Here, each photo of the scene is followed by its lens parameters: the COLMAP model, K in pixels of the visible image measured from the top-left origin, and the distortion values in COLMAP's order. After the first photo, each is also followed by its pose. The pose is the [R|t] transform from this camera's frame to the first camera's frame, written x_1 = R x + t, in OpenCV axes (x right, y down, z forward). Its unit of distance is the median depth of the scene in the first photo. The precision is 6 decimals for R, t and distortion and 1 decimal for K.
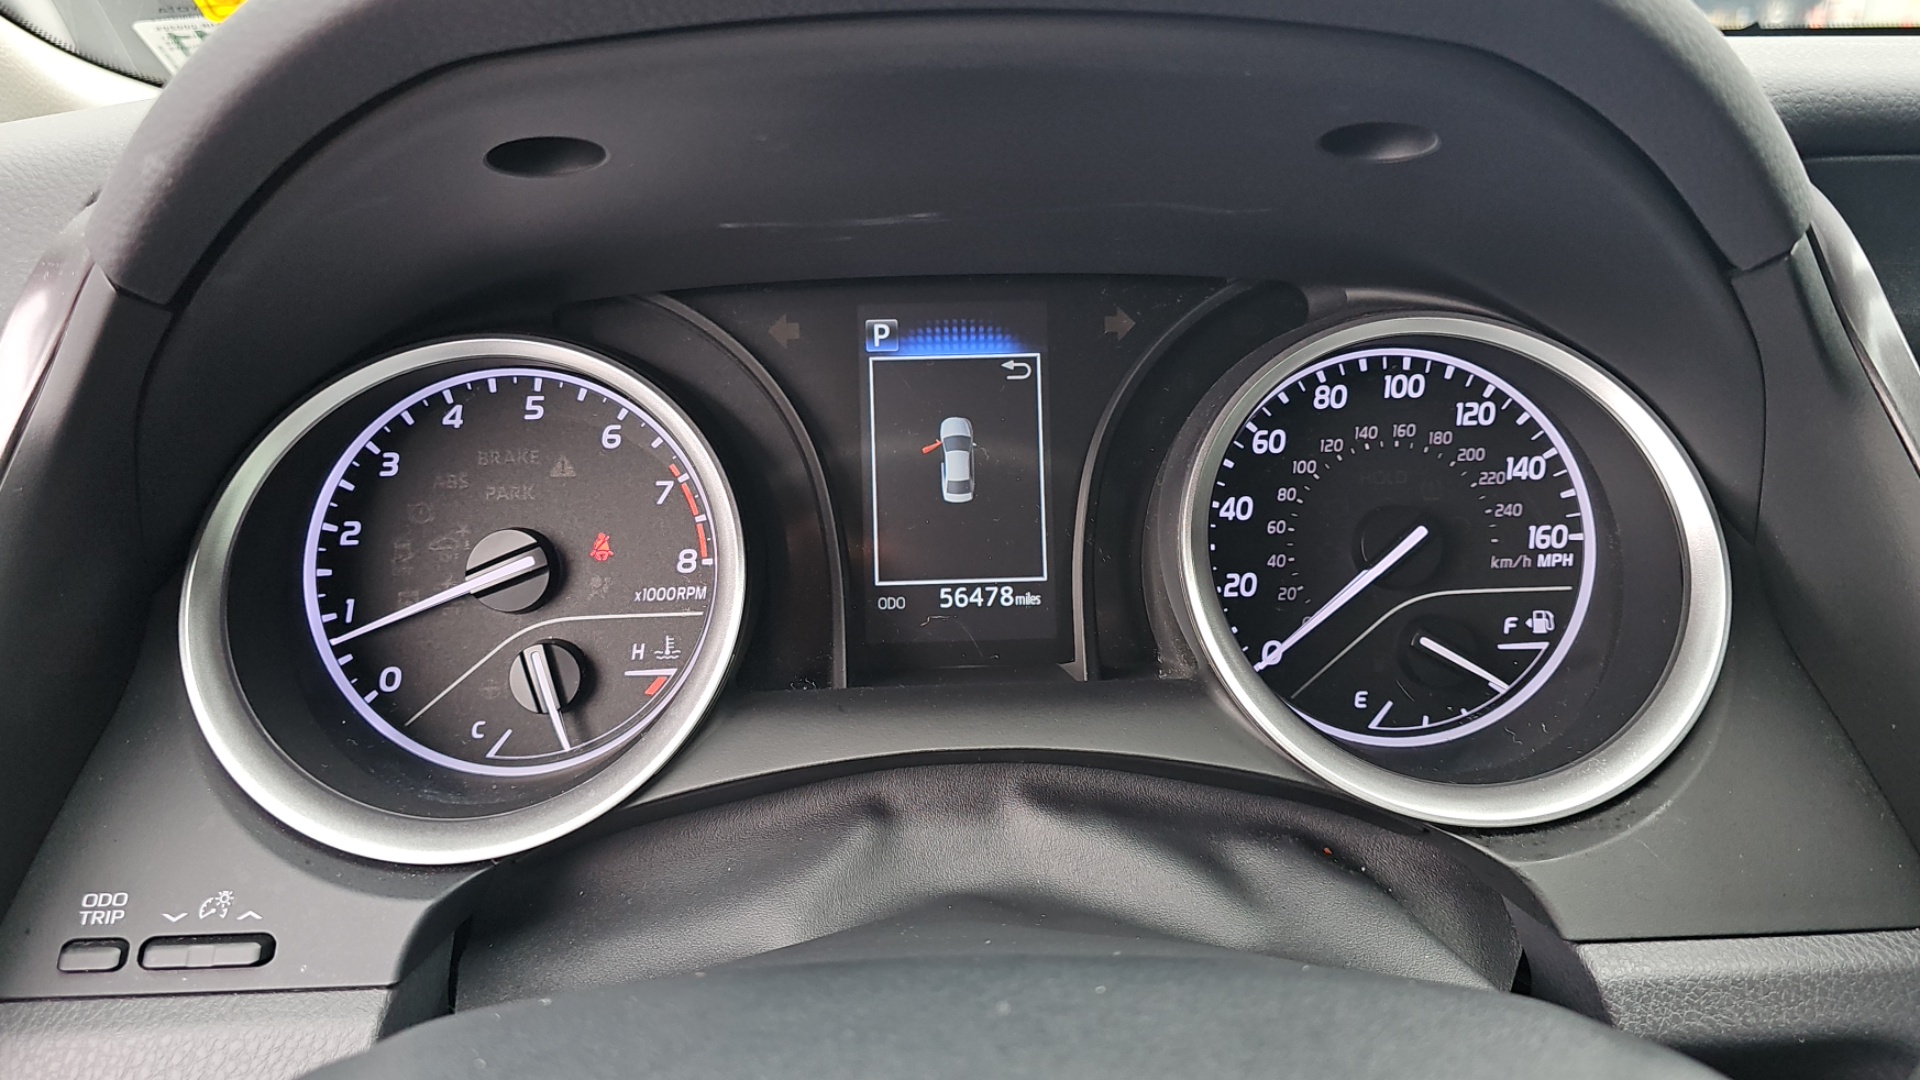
lens RADIAL K [[1387.0, 0, 960.0], [0, 1387.0, 540.0], [0, 0, 1]] dist [0.055016, -0.090564]
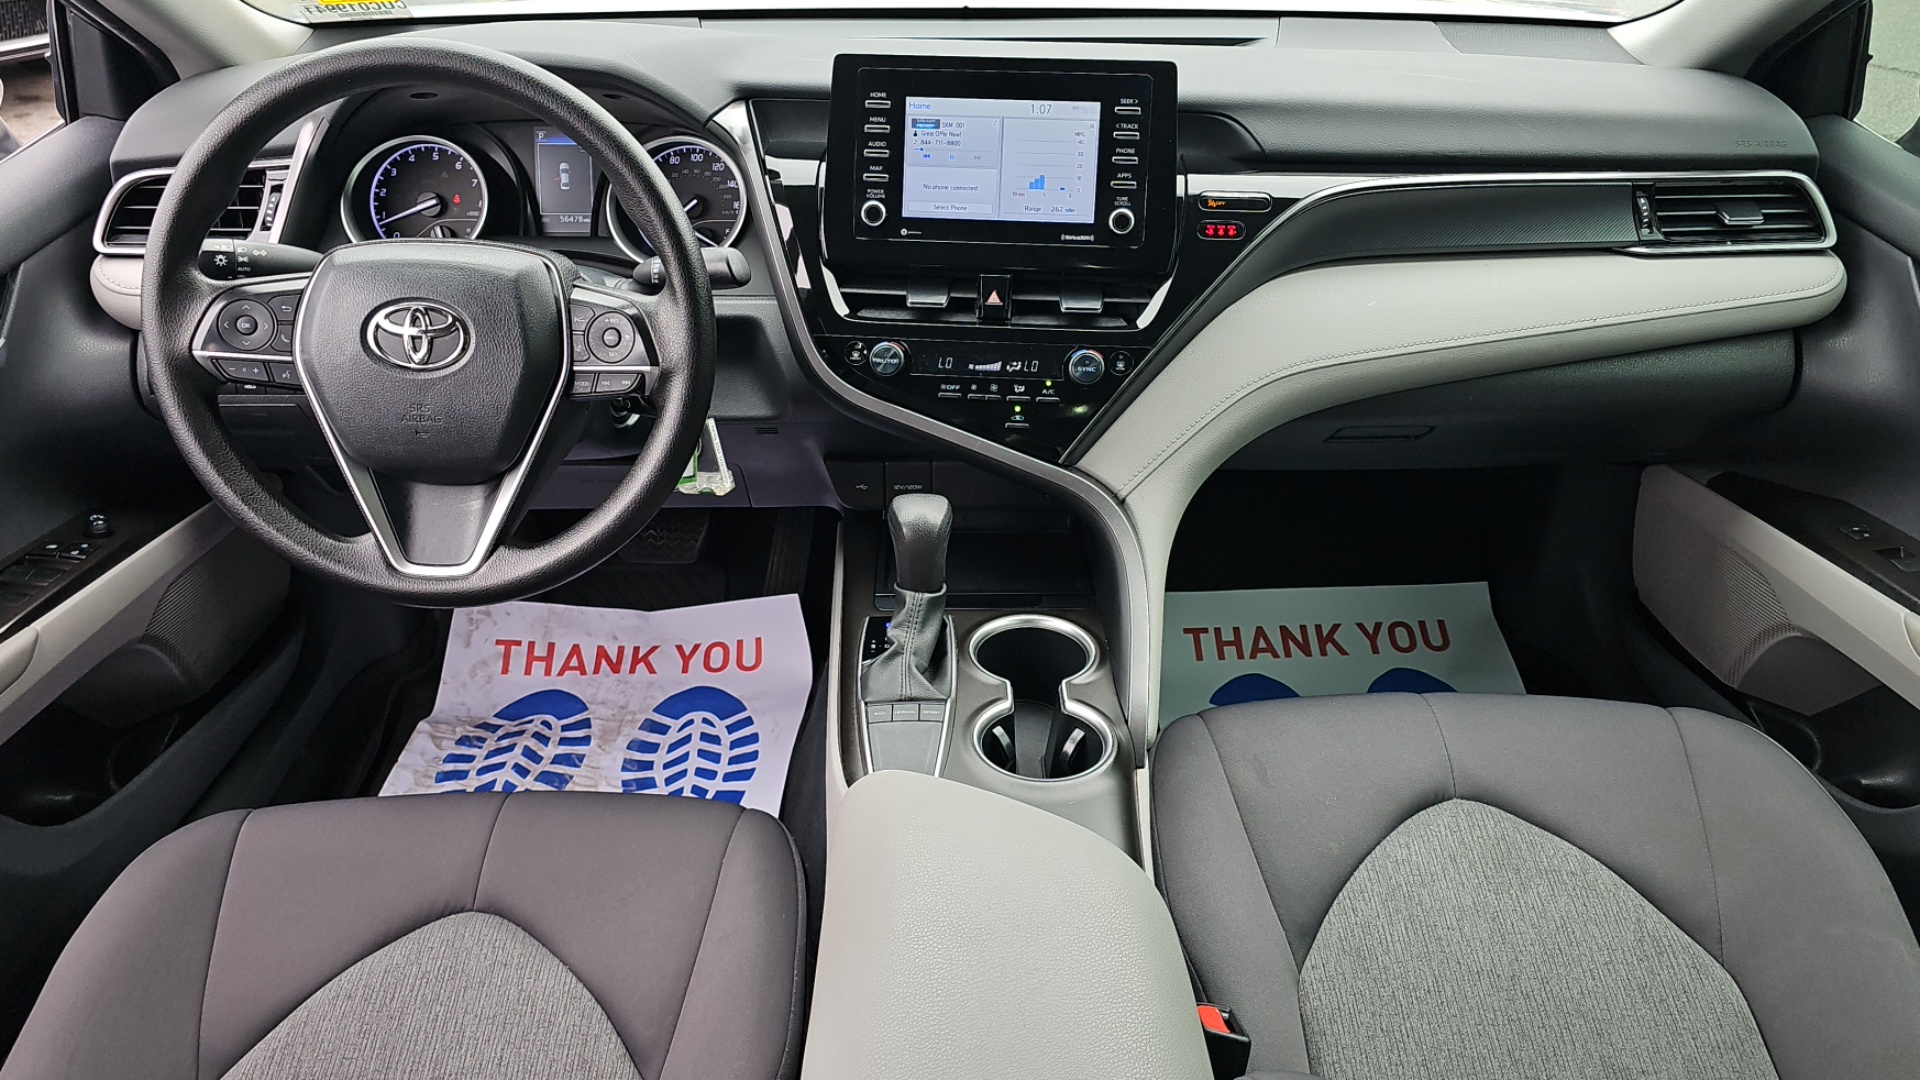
lens RADIAL K [[1437.0, 0, 960.0], [0, 1437.0, 540.0], [0, 0, 1]] dist [0.066693, -0.007829]
pose [[0.998626, 0.031903, -0.041562, 1.130971], [-0.025477, 0.988826, 0.146882, 0.272106], [0.045783, -0.145621, 0.988281, -2.542805]]
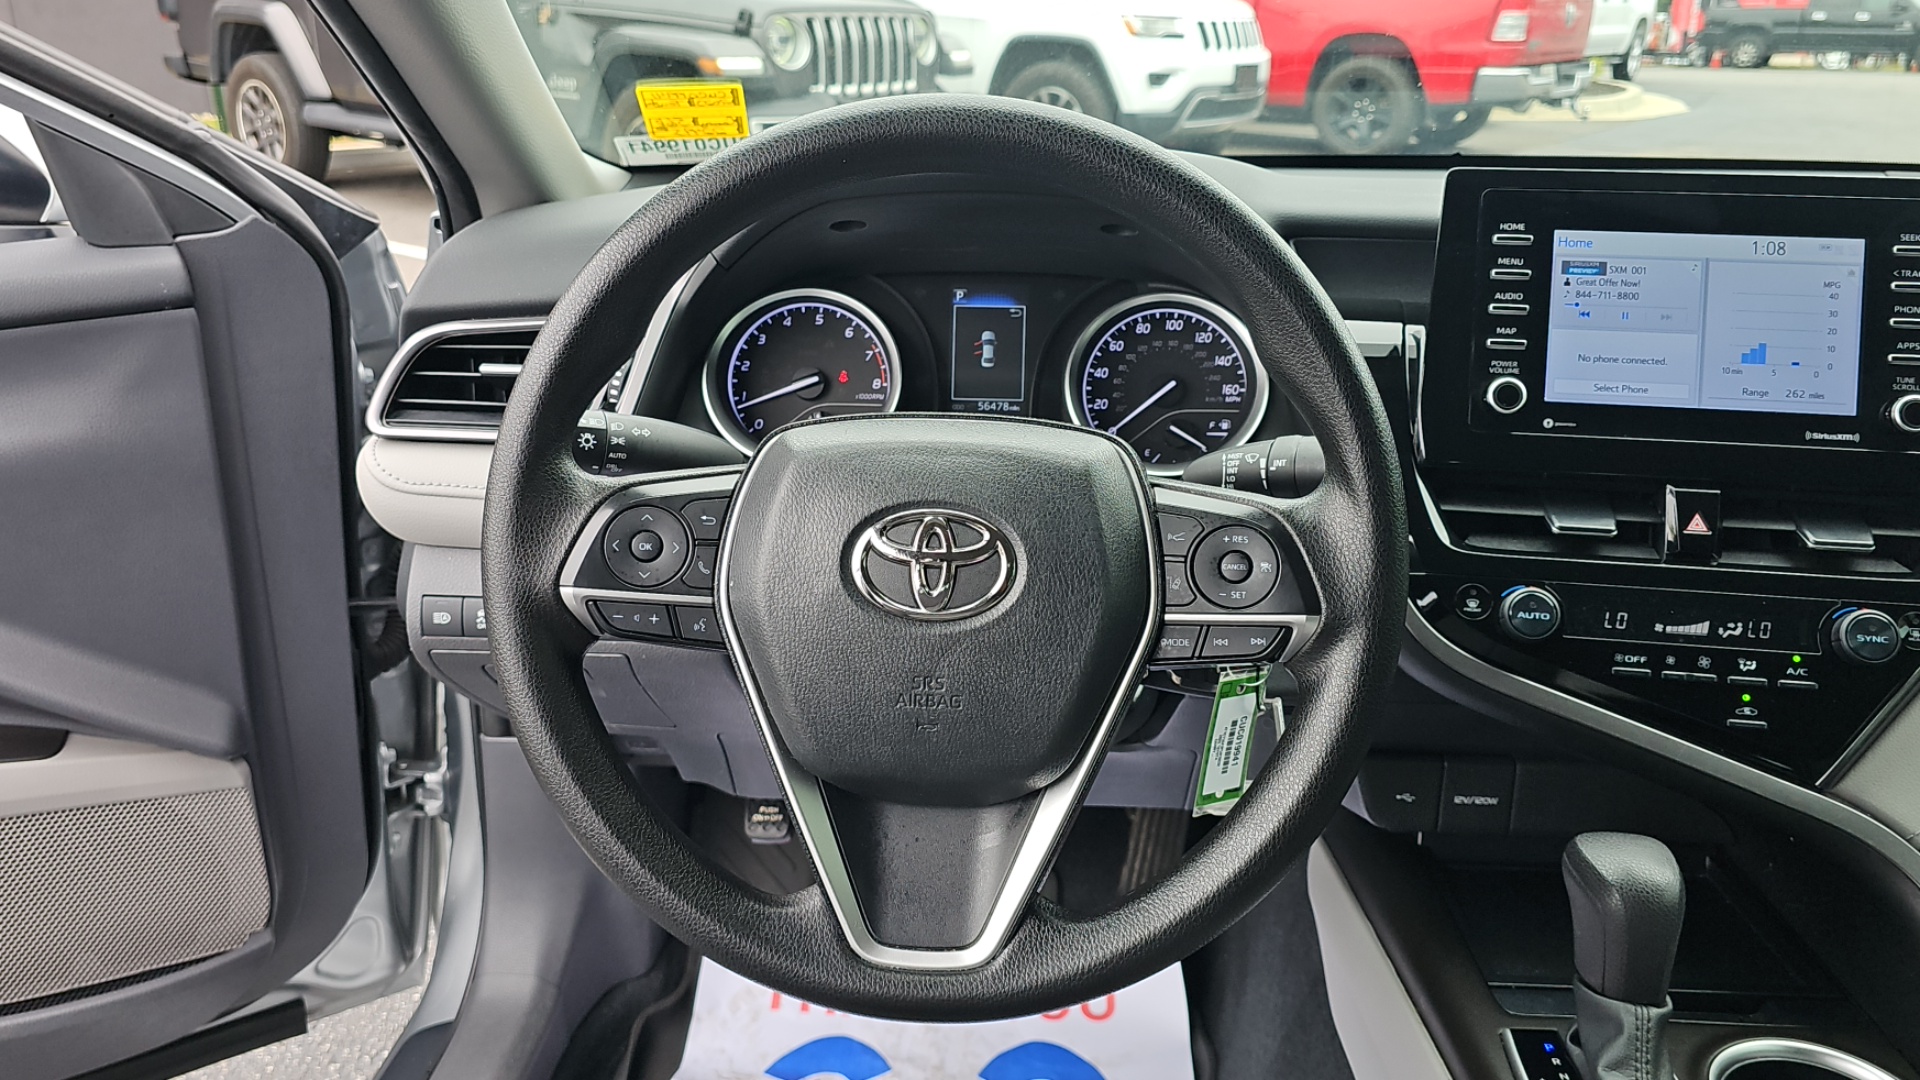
lens RADIAL K [[1292.9, 0, 960.0], [0, 1292.9, 540.0], [0, 0, 1]] dist [0.159171, -0.162741]
pose [[0.996538, 0.050370, -0.066138, 0.118097], [-0.050680, 0.998710, -0.003015, 0.290959], [0.065901, 0.006356, 0.997806, -1.291828]]
